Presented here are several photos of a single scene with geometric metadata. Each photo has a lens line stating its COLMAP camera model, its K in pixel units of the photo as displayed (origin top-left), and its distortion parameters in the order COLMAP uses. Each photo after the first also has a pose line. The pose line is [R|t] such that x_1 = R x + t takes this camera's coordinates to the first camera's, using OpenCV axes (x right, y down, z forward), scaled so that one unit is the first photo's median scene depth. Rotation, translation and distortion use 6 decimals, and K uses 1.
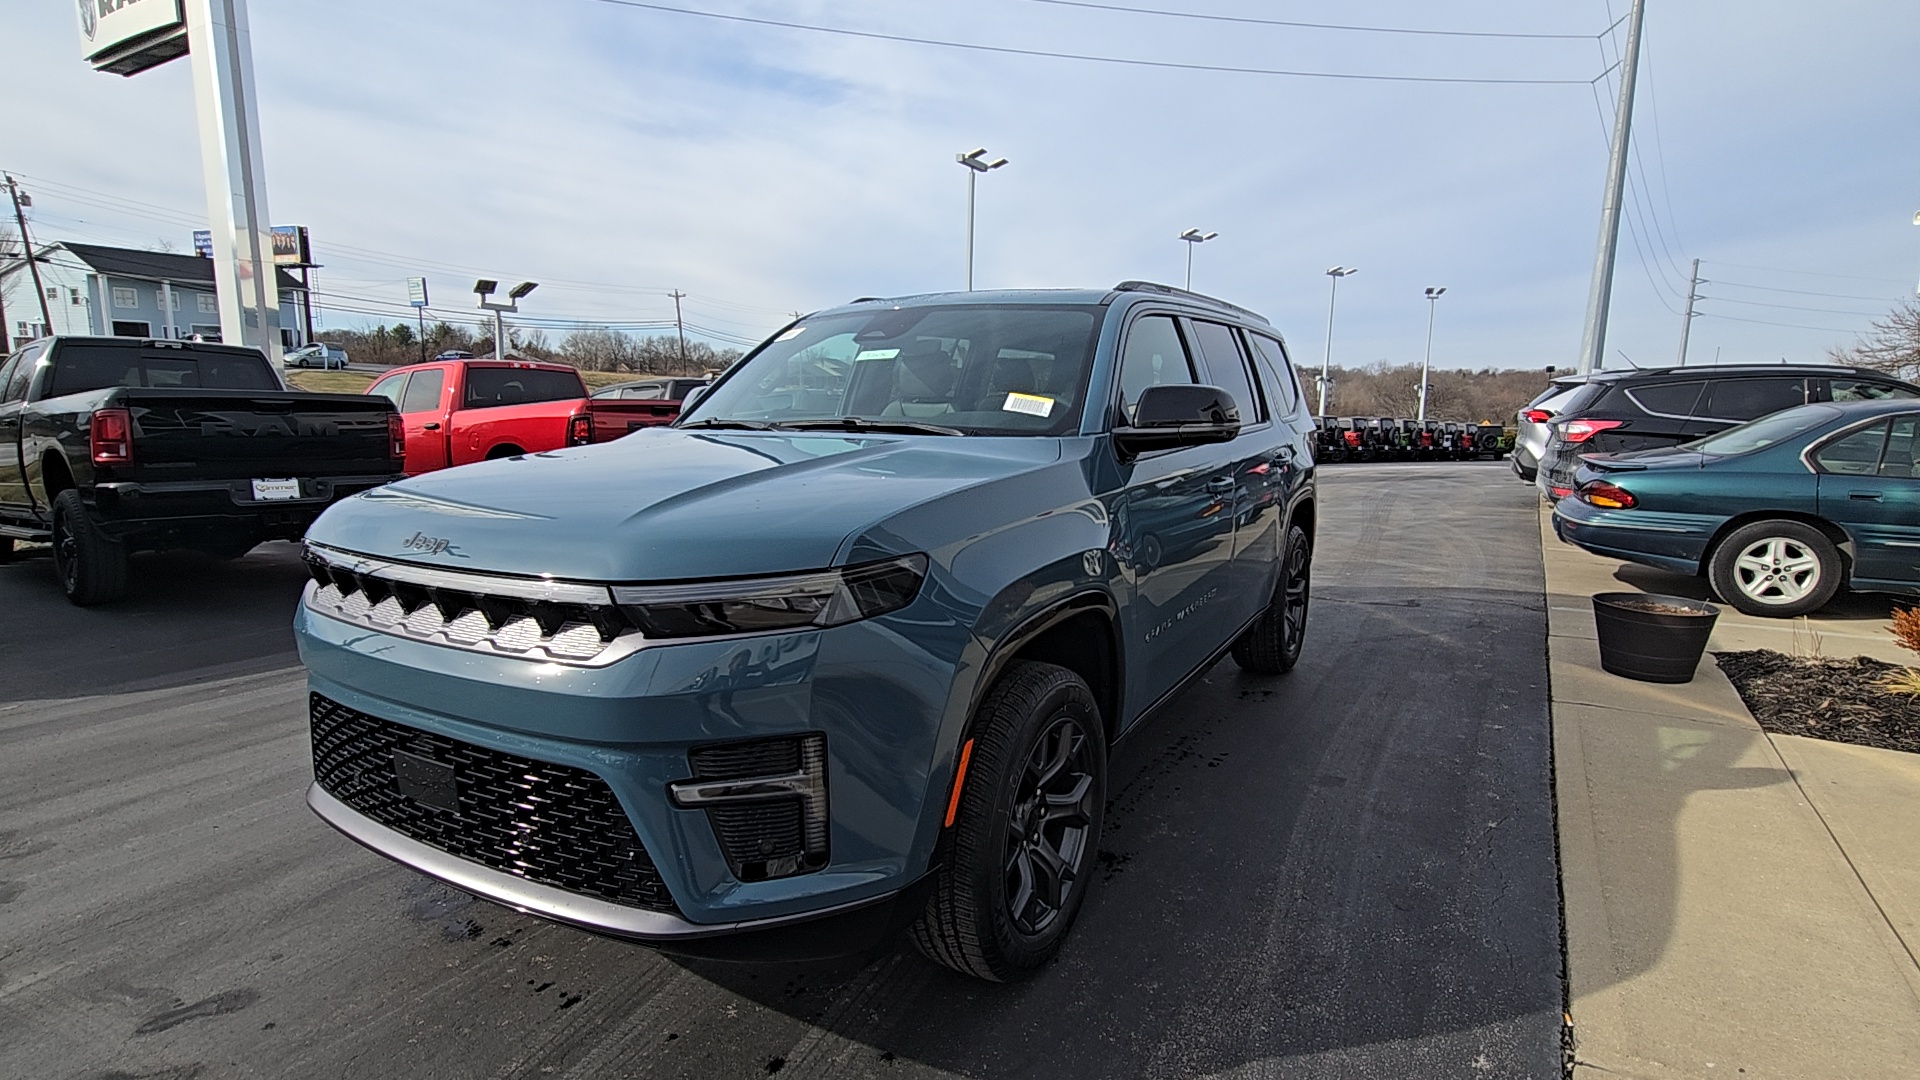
lens RADIAL K [[971.3, 0, 950.1], [0, 971.3, 544.2], [0, 0, 1]] dist [-0.001749, -0.001176]
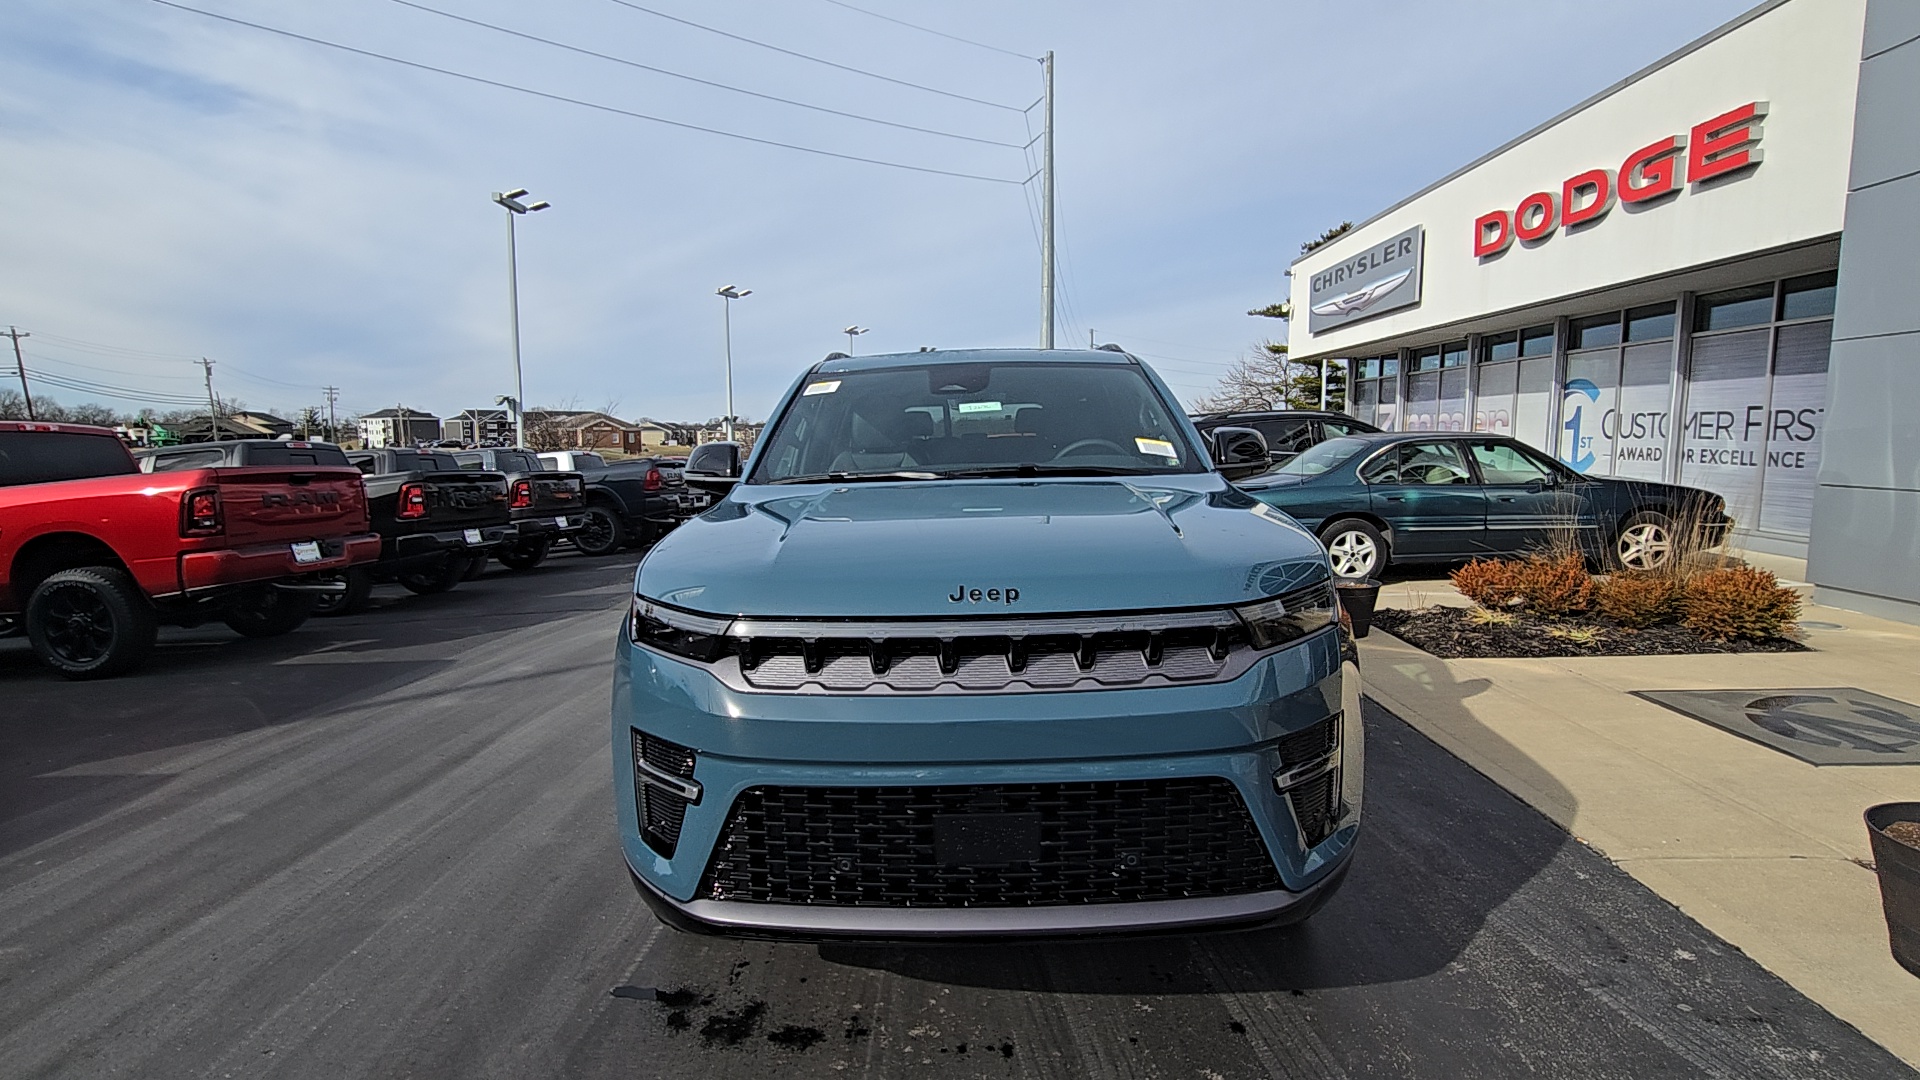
lens RADIAL K [[969.4, 0, 950.9], [0, 969.4, 543.9], [0, 0, 1]] dist [-0.003002, 0.000048]
pose [[0.872803, -0.075646, 0.482175, -0.334888], [0.100591, 0.994587, -0.026049, -0.010156], [-0.477594, 0.071238, 0.875688, 0.044568]]
